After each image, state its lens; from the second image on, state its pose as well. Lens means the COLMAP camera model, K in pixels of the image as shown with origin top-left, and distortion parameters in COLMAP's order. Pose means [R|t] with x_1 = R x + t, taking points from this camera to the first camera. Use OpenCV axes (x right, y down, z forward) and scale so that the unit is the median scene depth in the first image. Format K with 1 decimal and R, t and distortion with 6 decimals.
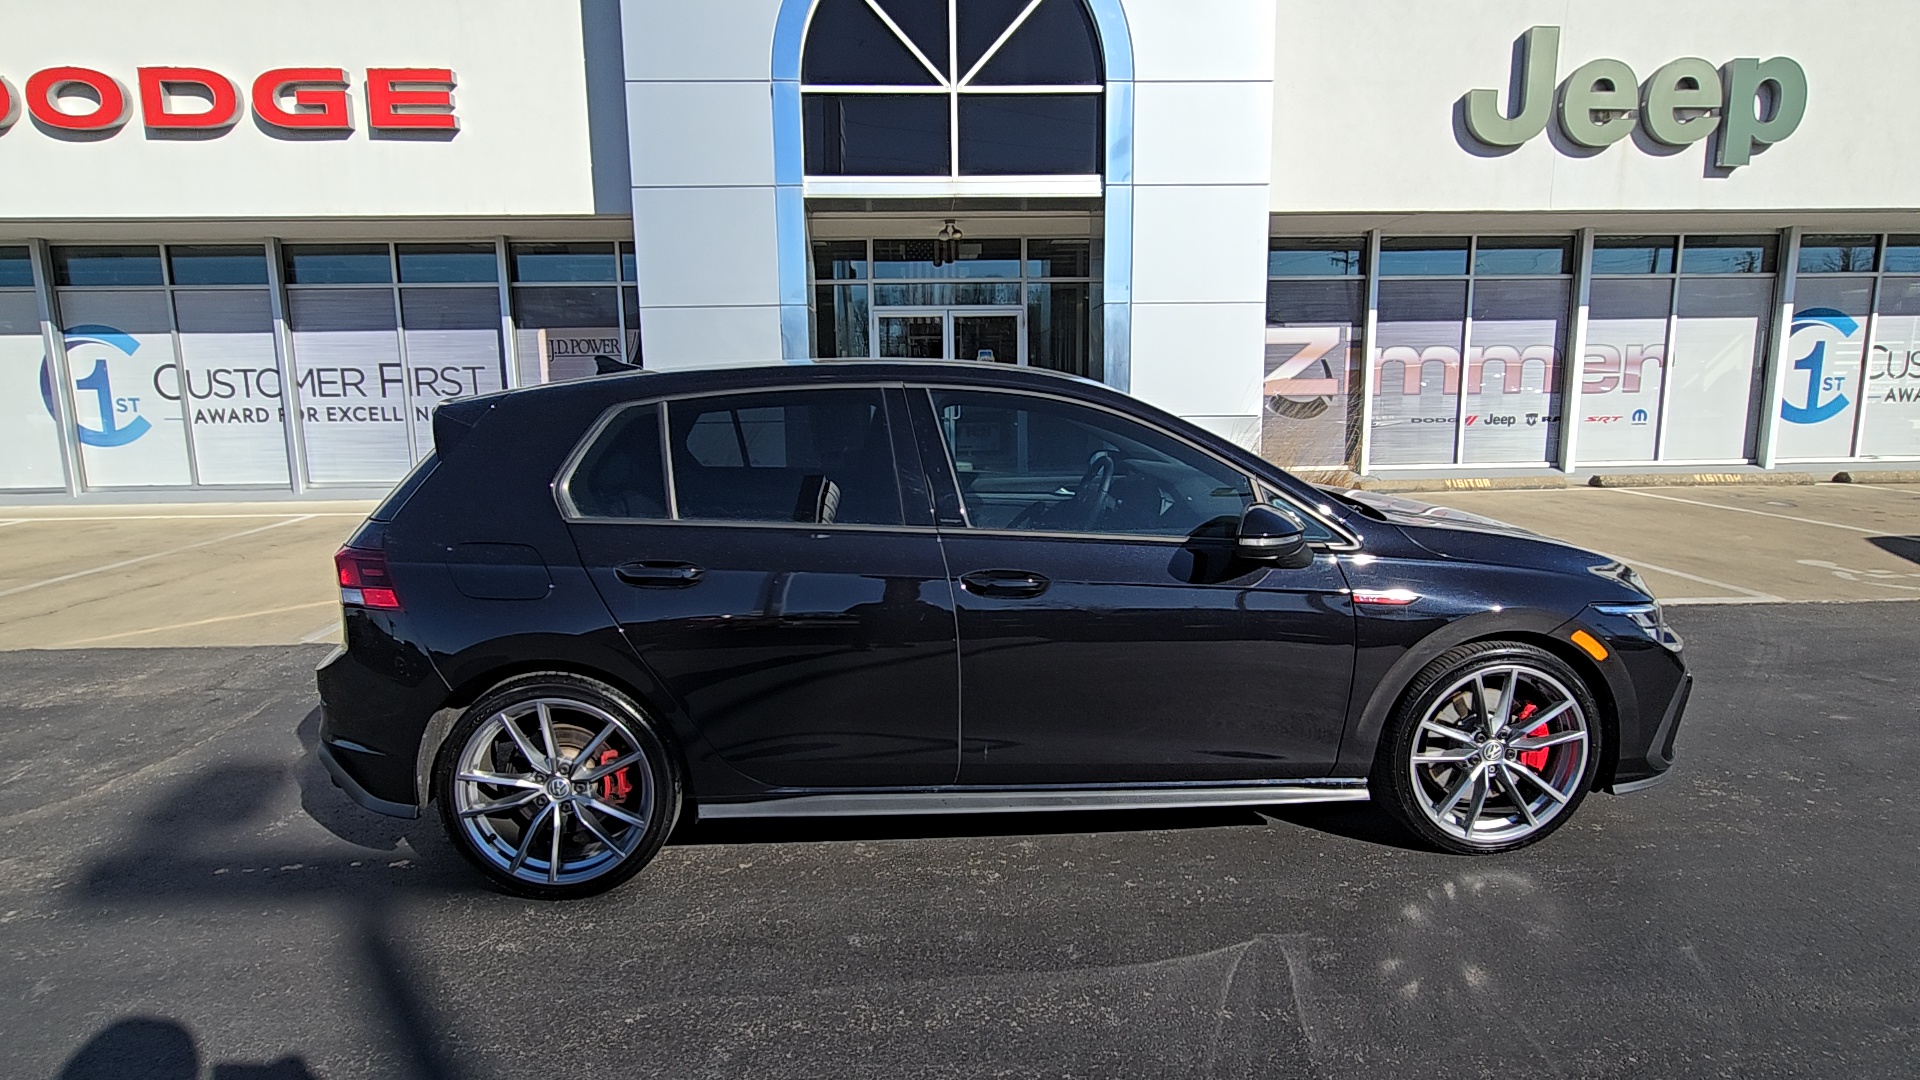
lens RADIAL K [[964.8, 0, 948.8], [0, 964.8, 541.9], [0, 0, 1]] dist [0.001194, -0.000835]
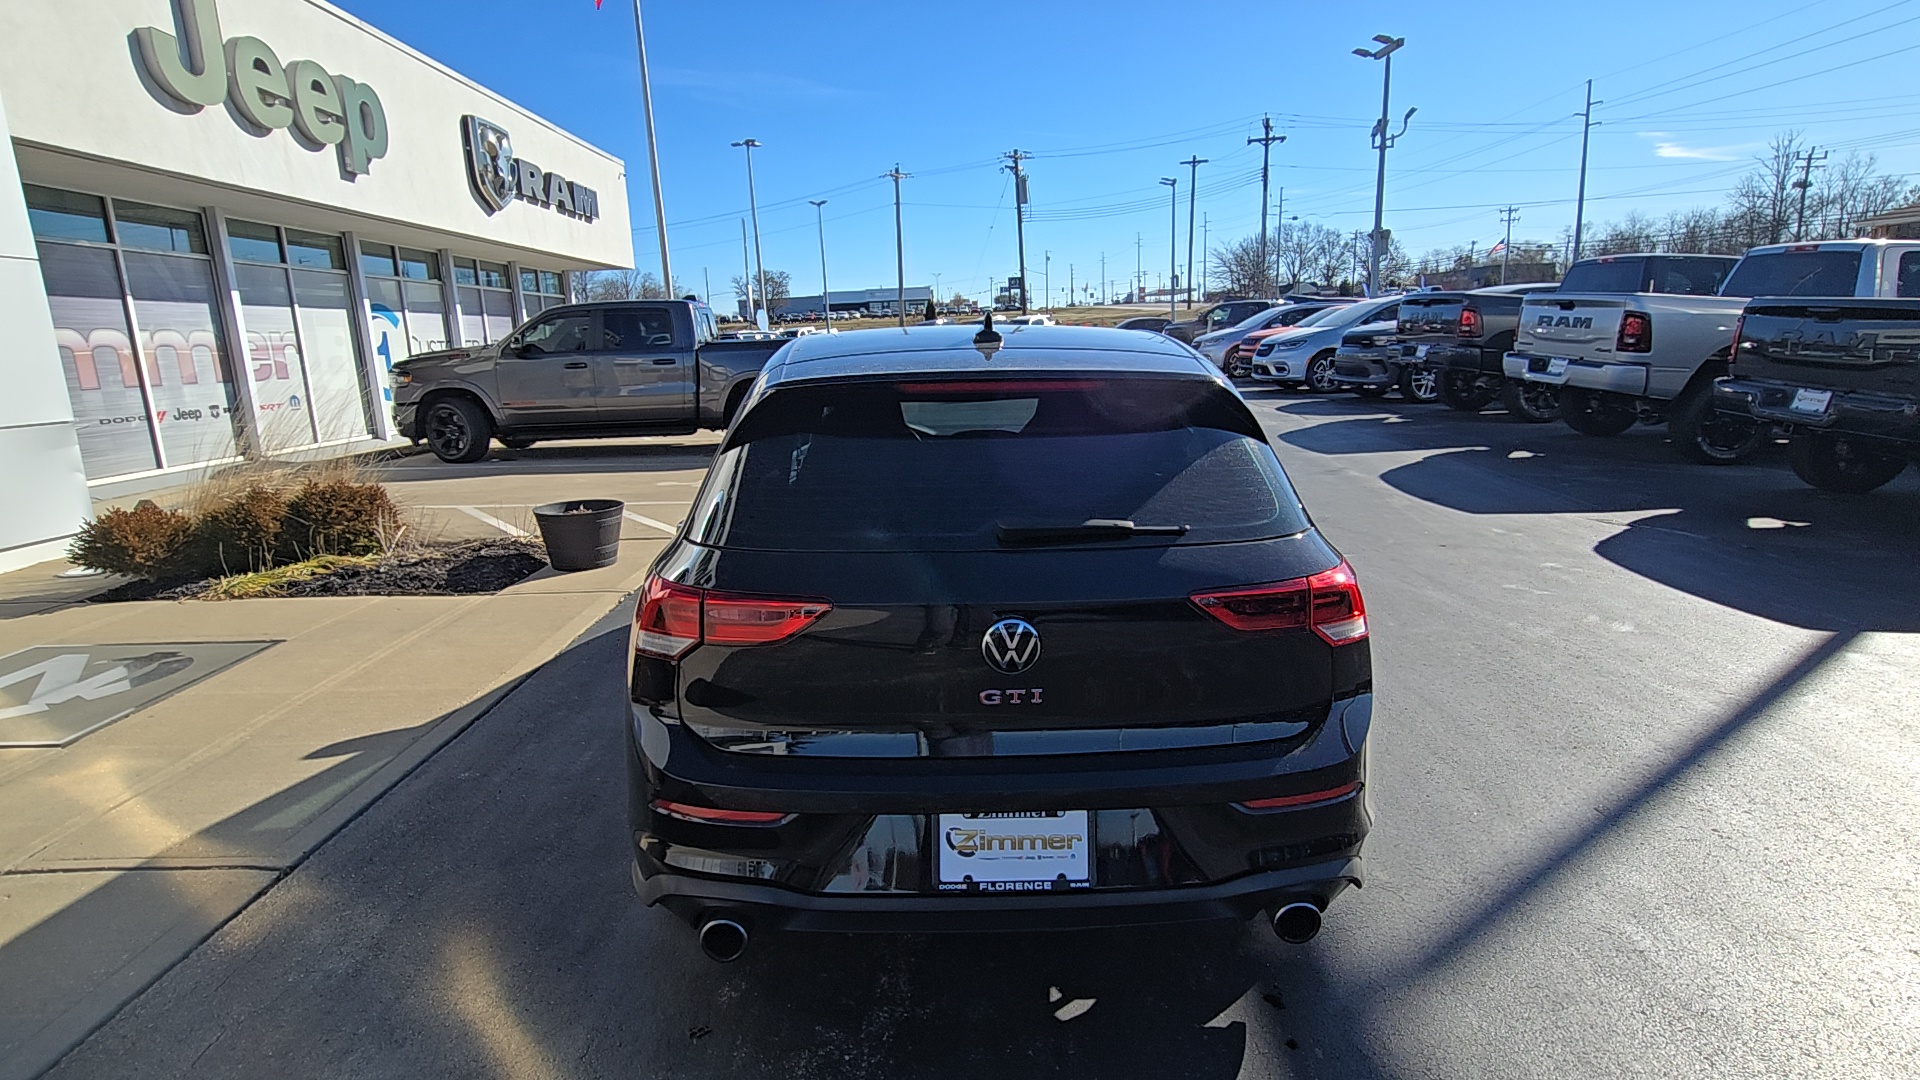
lens RADIAL K [[964.8, 0, 954.6], [0, 964.8, 546.4], [0, 0, 1]] dist [0.001194, -0.000835]
pose [[0.039072, -0.199111, 0.979198, -0.349452], [0.186208, 0.964232, 0.188637, -0.054684], [-0.981733, 0.174964, 0.074751, 0.316470]]
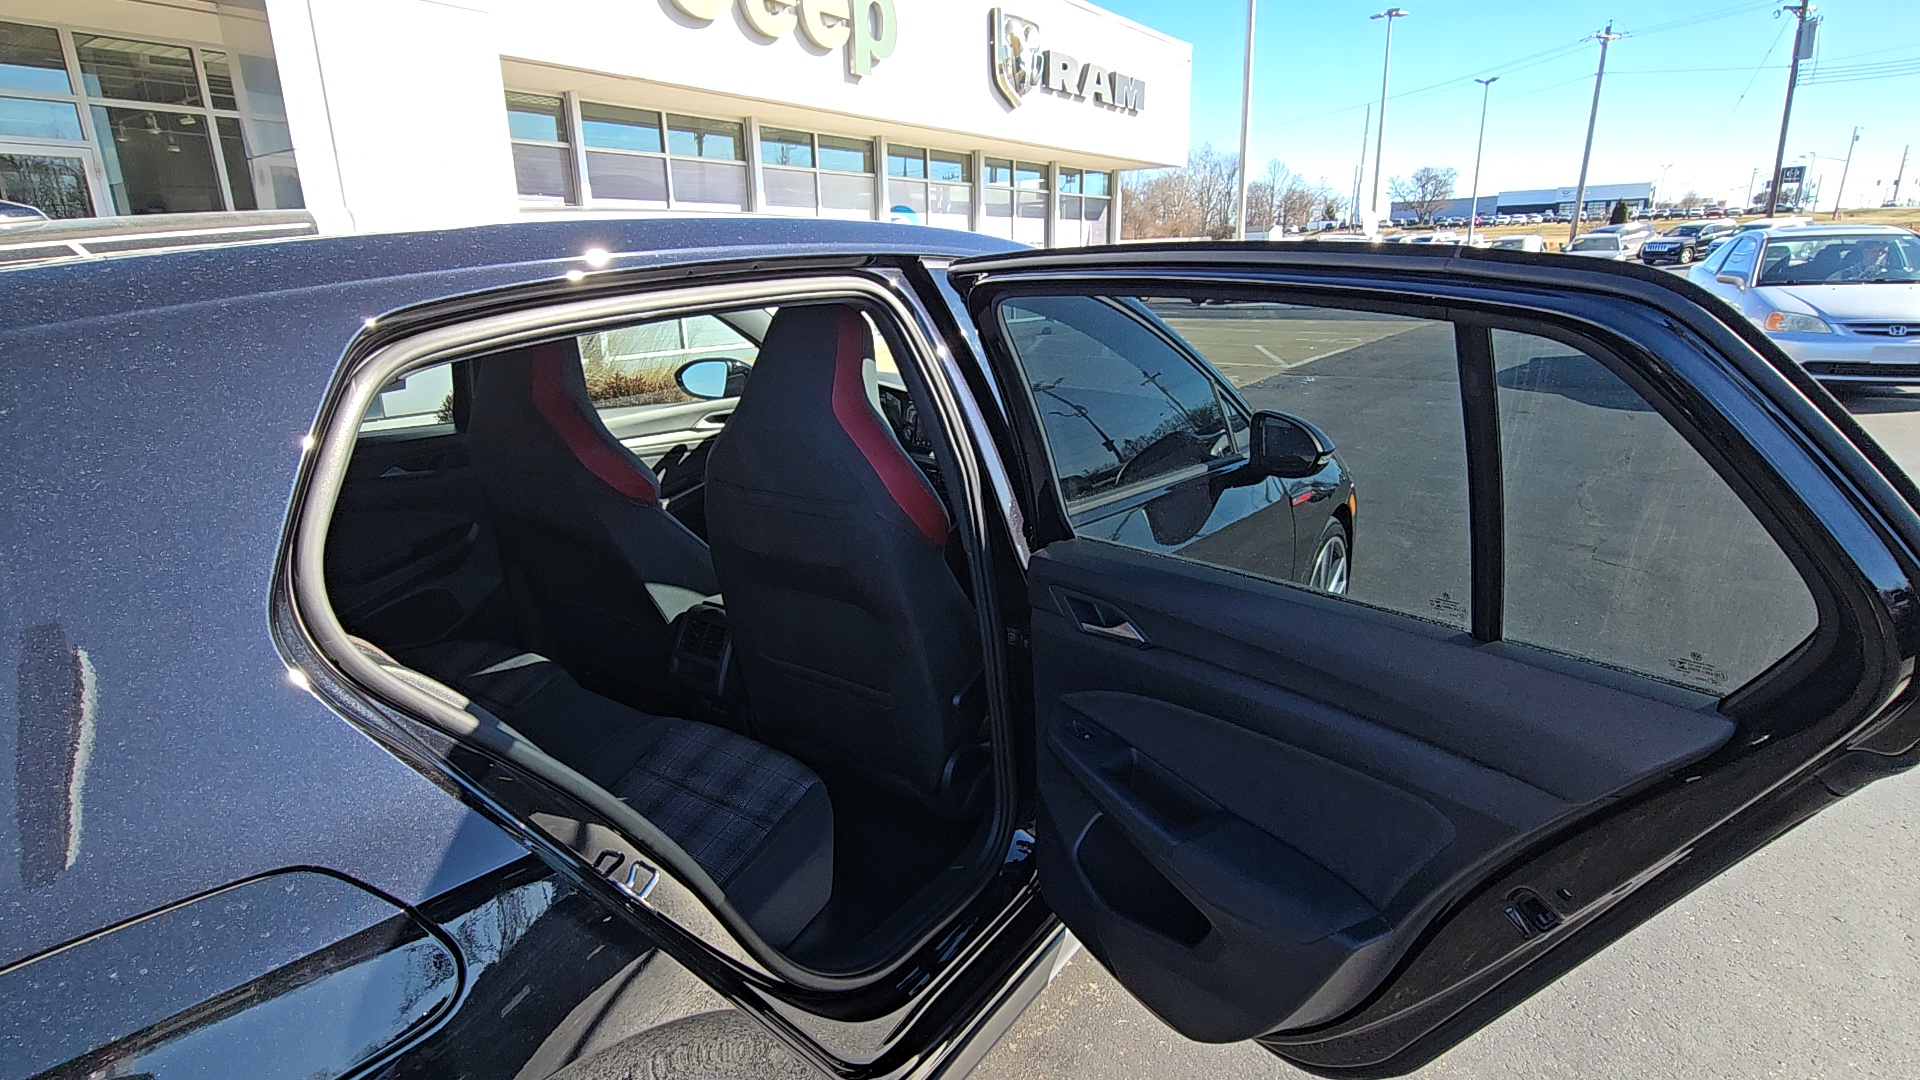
lens RADIAL K [[964.8, 0, 956.4], [0, 964.8, 549.3], [0, 0, 1]] dist [0.001194, -0.000835]
pose [[0.617144, -0.221531, 0.755022, -0.126636], [0.127006, 0.975012, 0.182265, -0.029236], [-0.776533, -0.016592, 0.629858, 0.168203]]
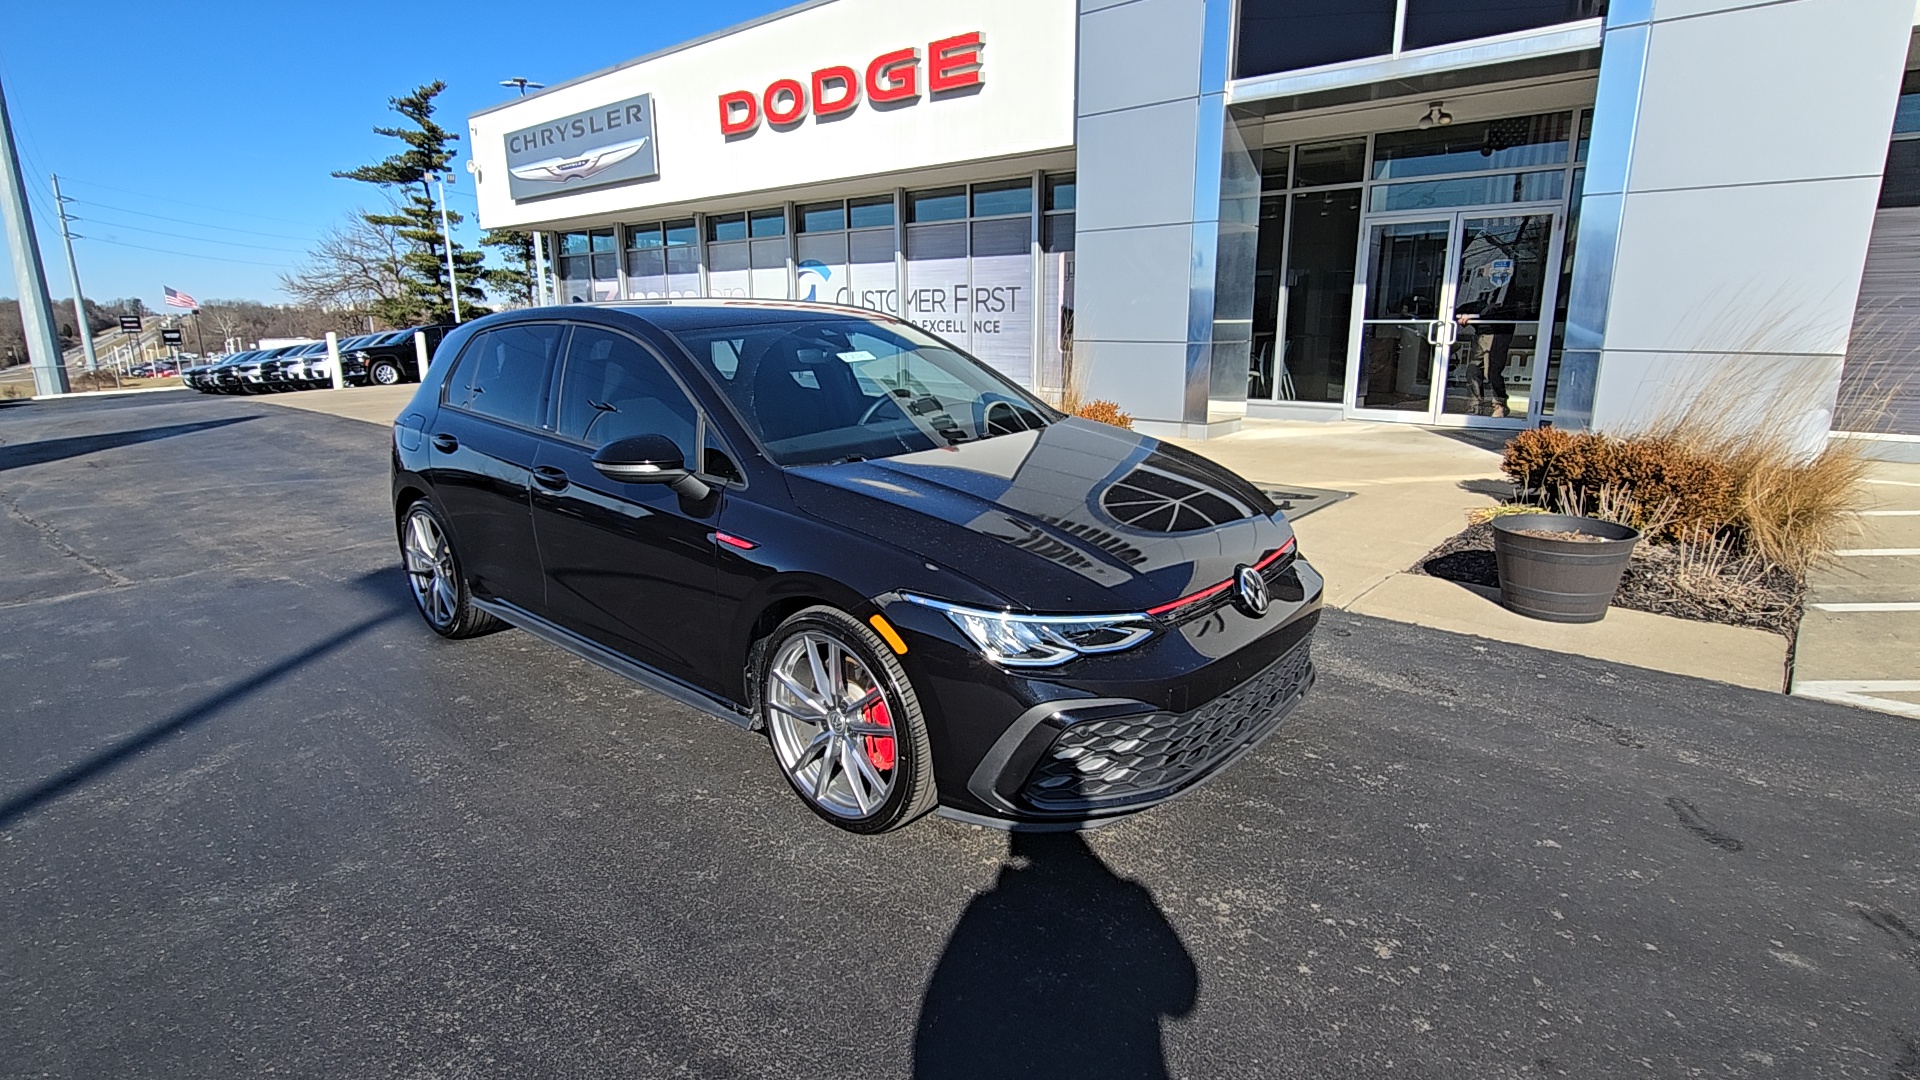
lens RADIAL K [[964.8, 0, 946.6], [0, 964.8, 543.2], [0, 0, 1]] dist [0.001194, -0.000835]
pose [[0.715539, 0.170675, -0.677402, 0.338395], [-0.108378, 0.985076, 0.133715, -0.026322], [0.690114, -0.022263, 0.723358, 0.102980]]
